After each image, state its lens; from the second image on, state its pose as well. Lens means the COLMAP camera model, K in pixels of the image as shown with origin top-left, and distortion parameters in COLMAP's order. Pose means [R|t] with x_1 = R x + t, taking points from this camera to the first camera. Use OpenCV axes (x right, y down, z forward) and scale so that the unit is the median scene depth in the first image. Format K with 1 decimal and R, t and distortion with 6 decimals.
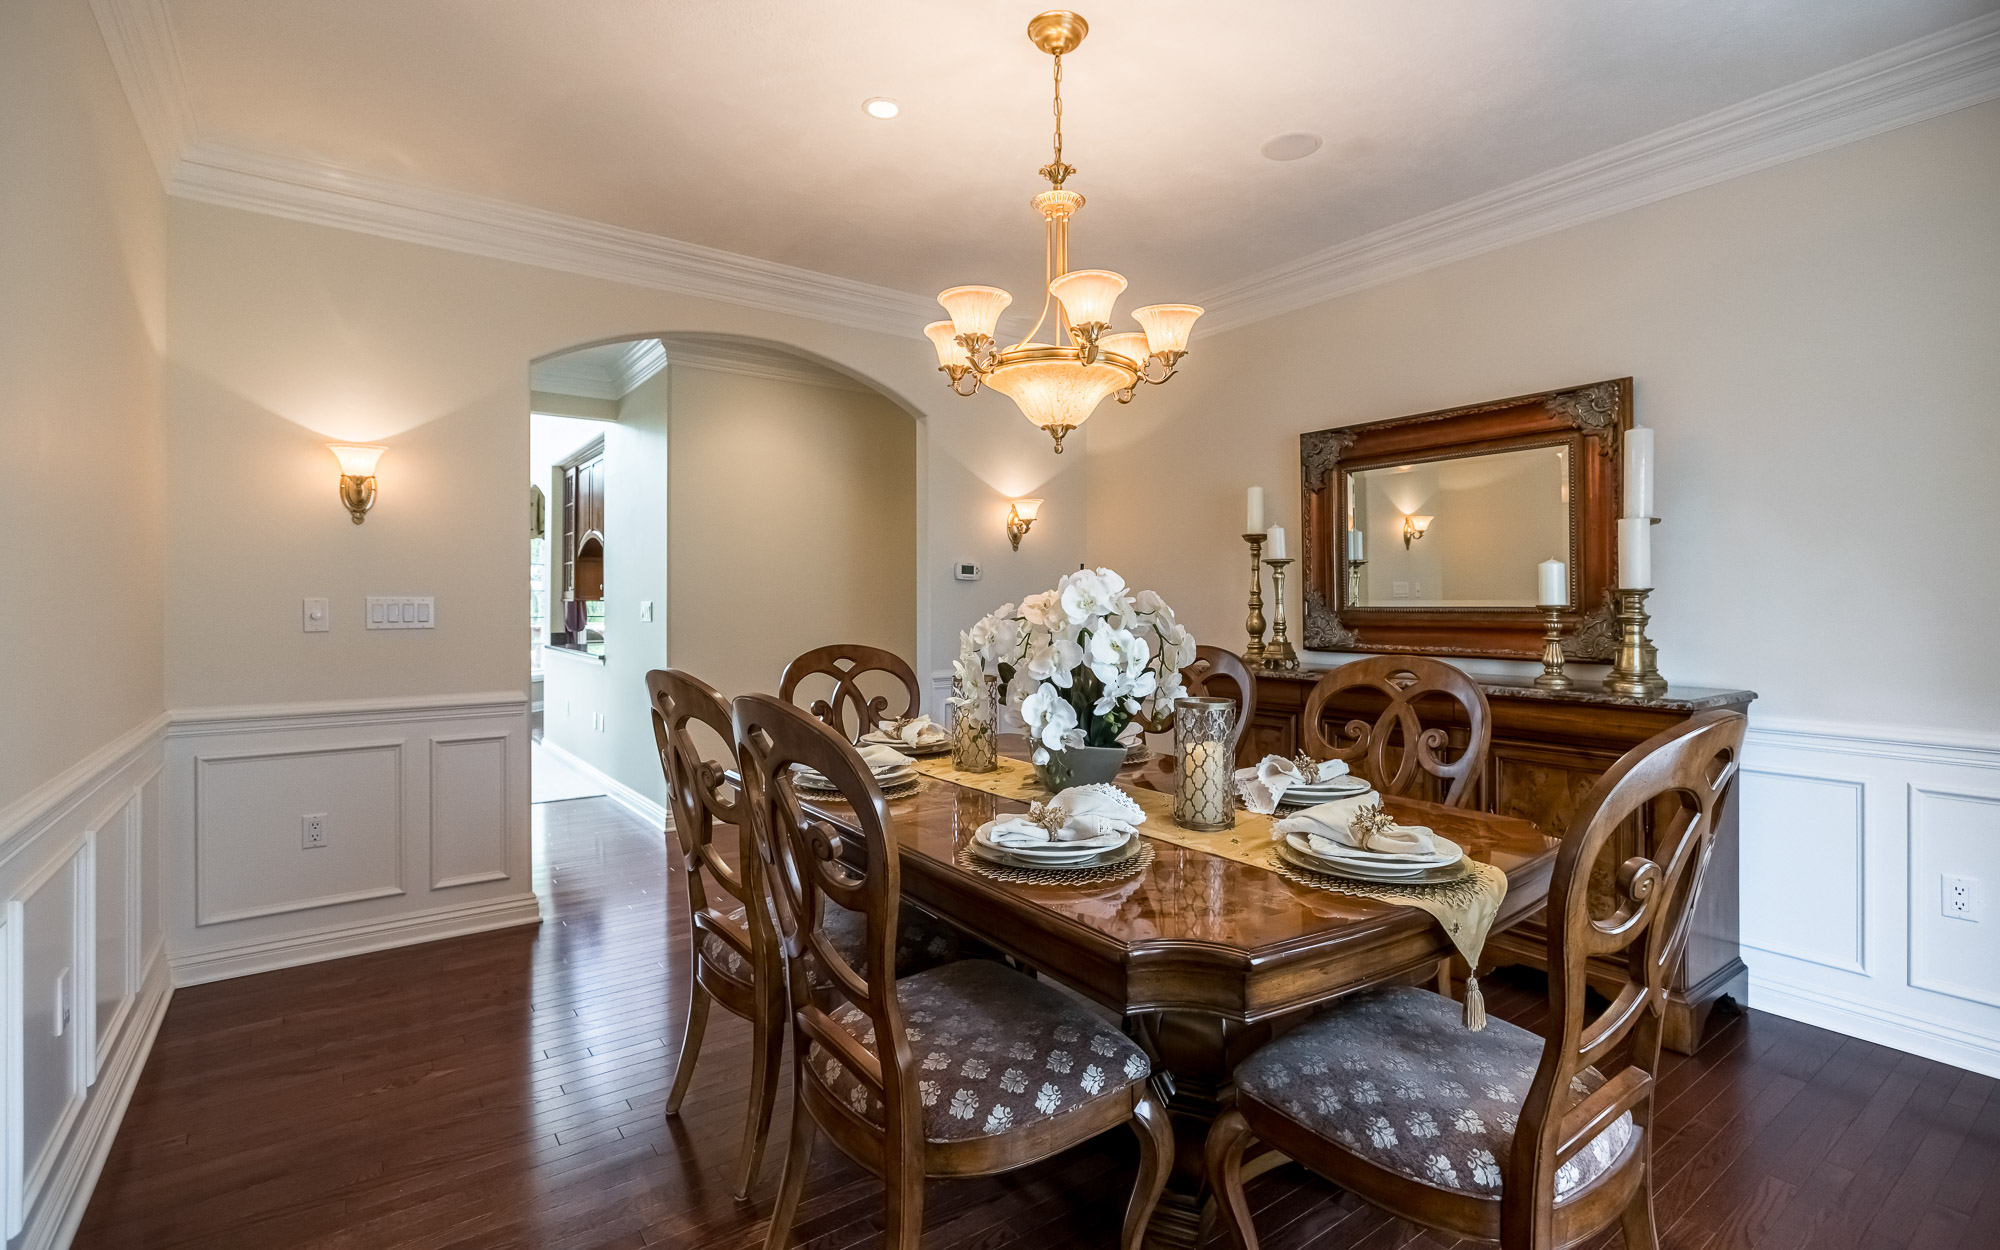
lens RADIAL K [[910.9, 0, 998.6], [0, 910.9, 593.5], [0, 0, 1]] dist [0.001436, 0.000429]
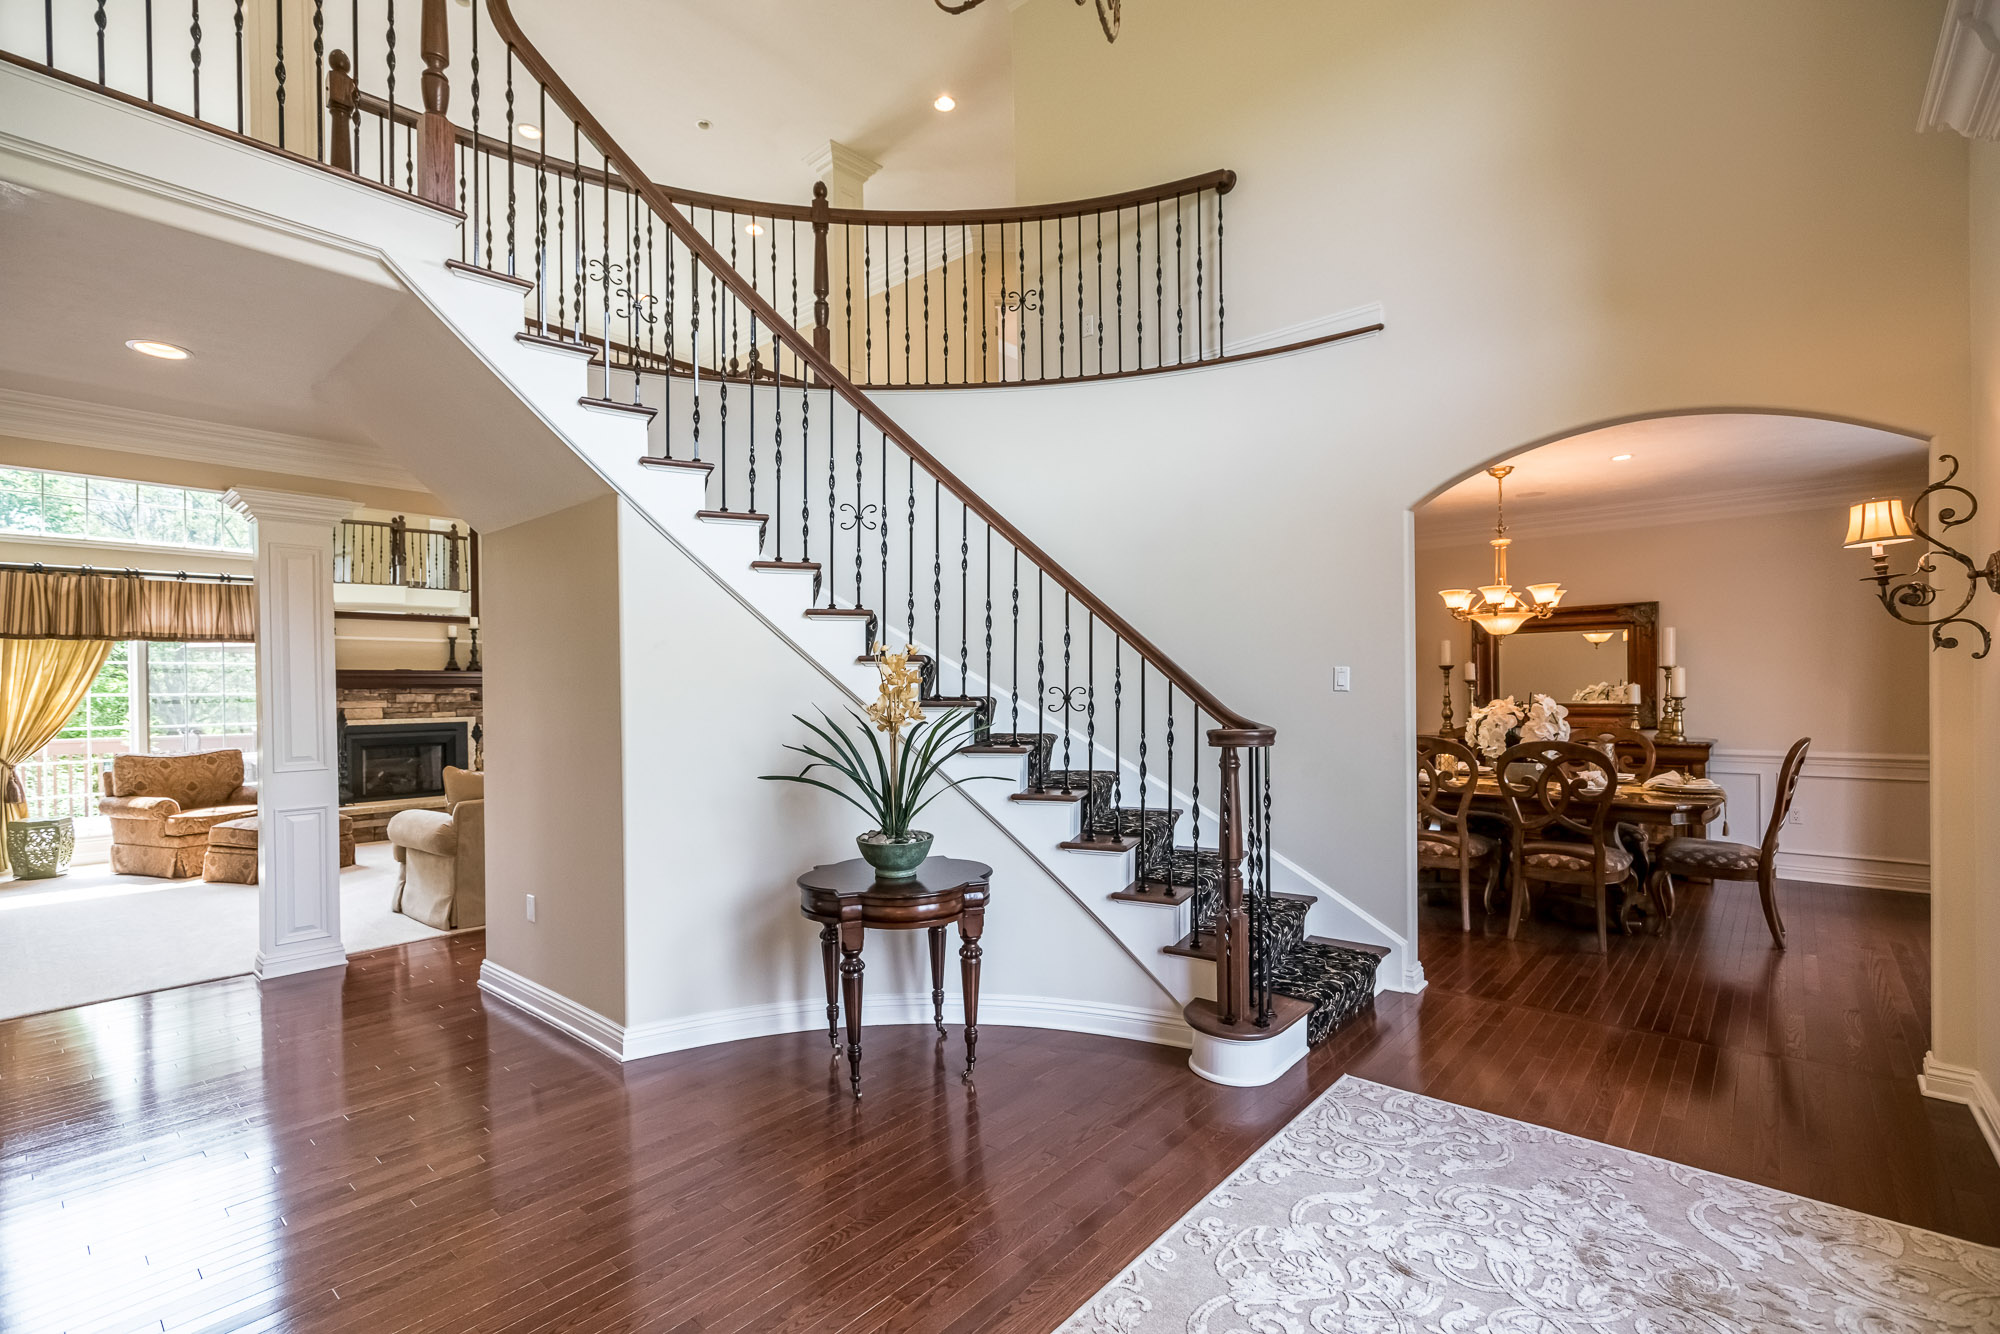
lens RADIAL K [[912.0, 0, 1000.0], [0, 912.0, 667.0], [0, 0, 1]] dist [0.000383, -0.000034]
pose [[0.972438, -0.000695, 0.233162, -1.420032], [0.005743, 0.999764, -0.020975, -0.038348], [-0.233093, 0.021736, 0.972212, -0.812575]]
